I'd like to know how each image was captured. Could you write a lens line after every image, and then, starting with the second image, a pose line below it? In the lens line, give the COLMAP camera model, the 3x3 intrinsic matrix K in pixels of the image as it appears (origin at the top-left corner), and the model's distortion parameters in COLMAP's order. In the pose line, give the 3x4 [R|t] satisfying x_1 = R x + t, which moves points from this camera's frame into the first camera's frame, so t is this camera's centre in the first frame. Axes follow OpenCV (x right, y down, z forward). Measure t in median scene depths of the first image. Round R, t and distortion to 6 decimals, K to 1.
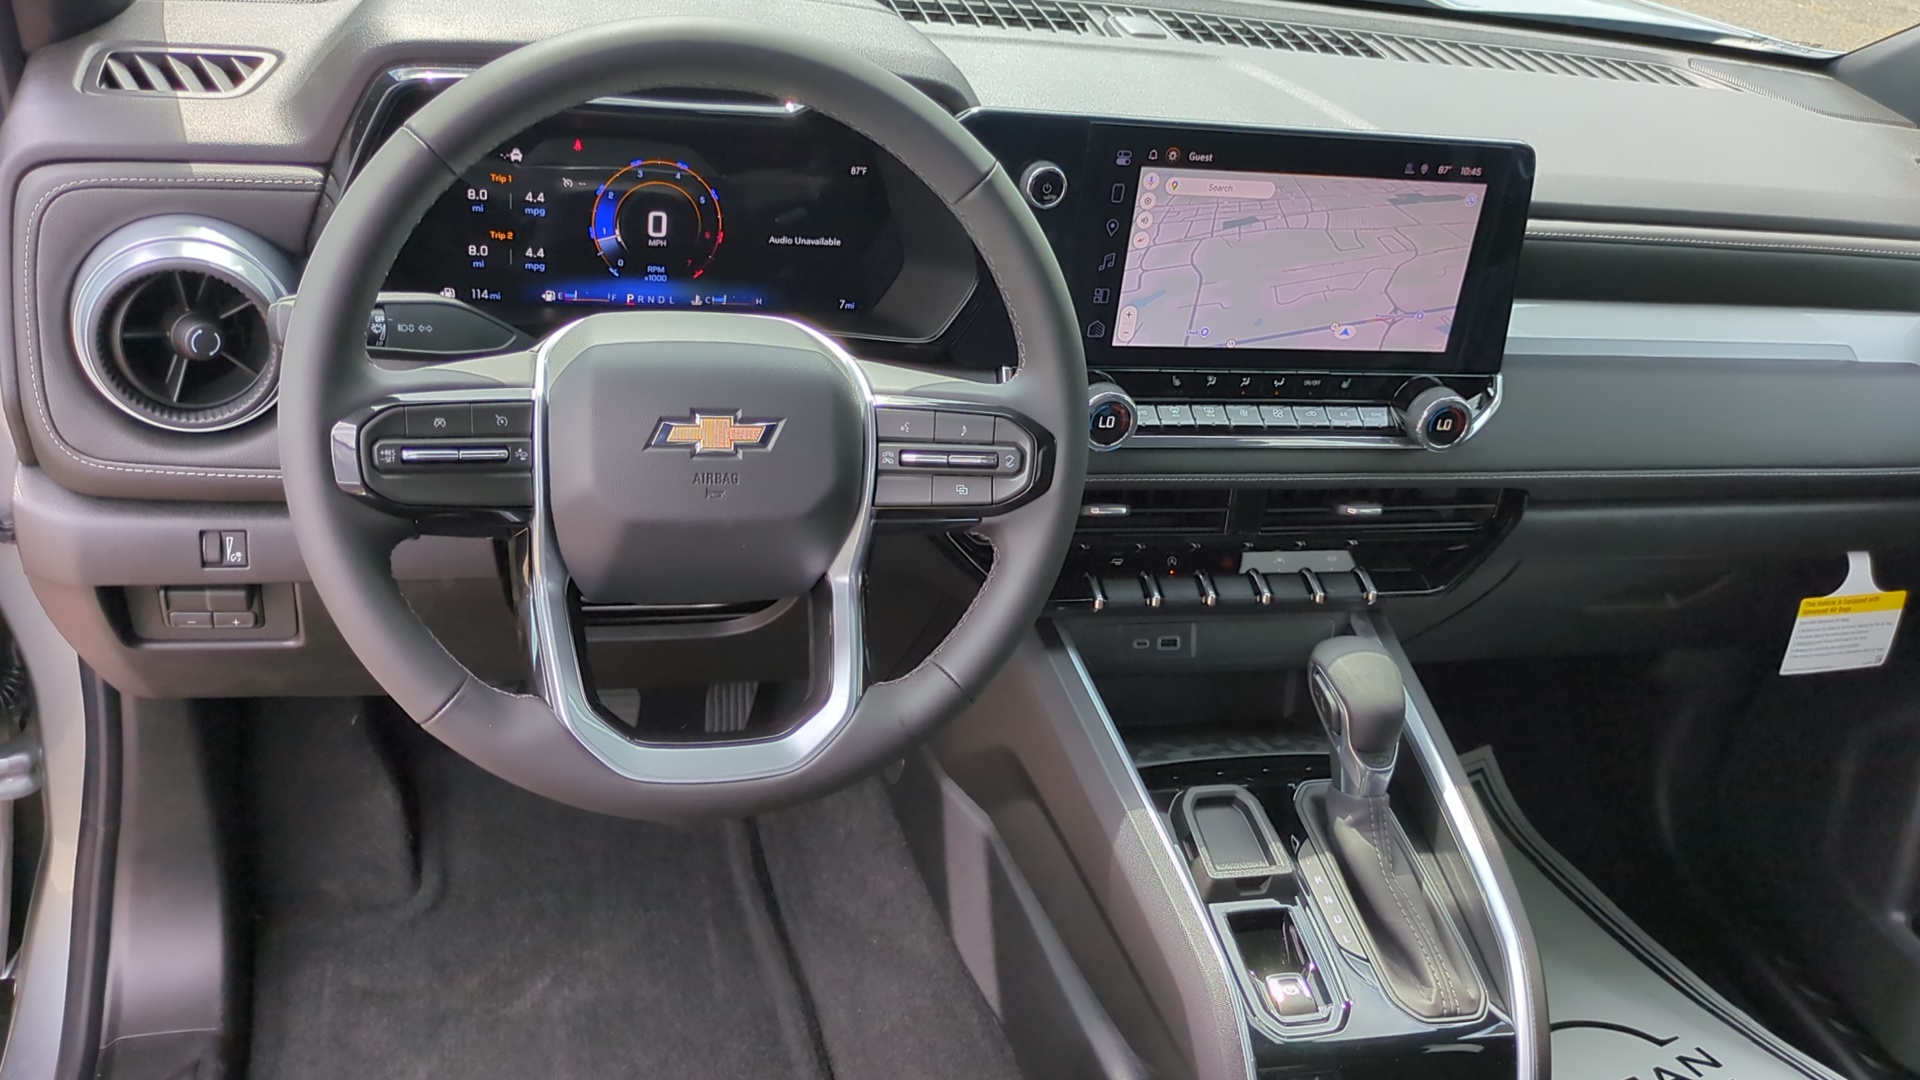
lens RADIAL K [[1584.9, 0, 960.0], [0, 1584.9, 540.0], [0, 0, 1]] dist [0.002415, -0.000460]
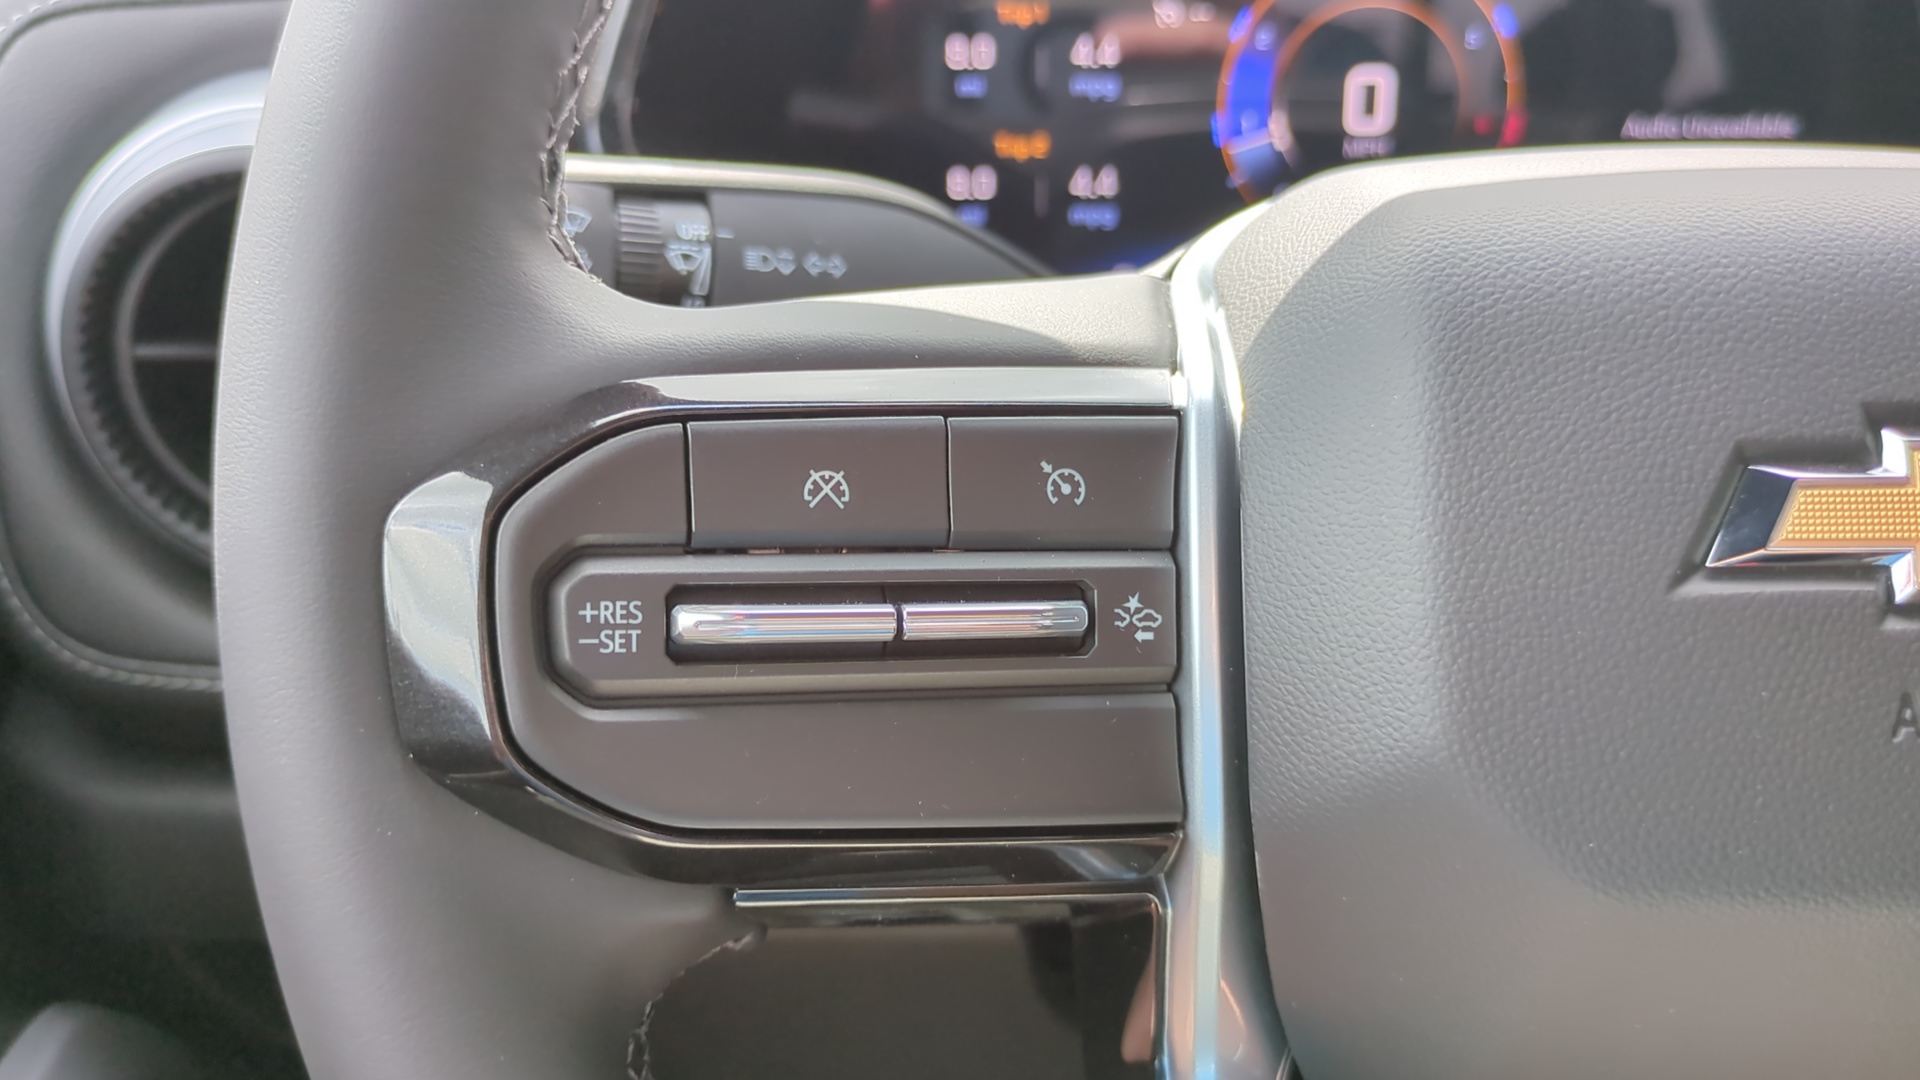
lens RADIAL K [[1584.9, 0, 960.0], [0, 1584.9, 540.0], [0, 0, 1]] dist [0.002415, -0.000460]
pose [[0.955837, -0.033261, -0.292008, -0.220393], [-0.003393, 0.992260, -0.124128, -0.033490], [0.293877, 0.119637, 0.948327, 0.719481]]
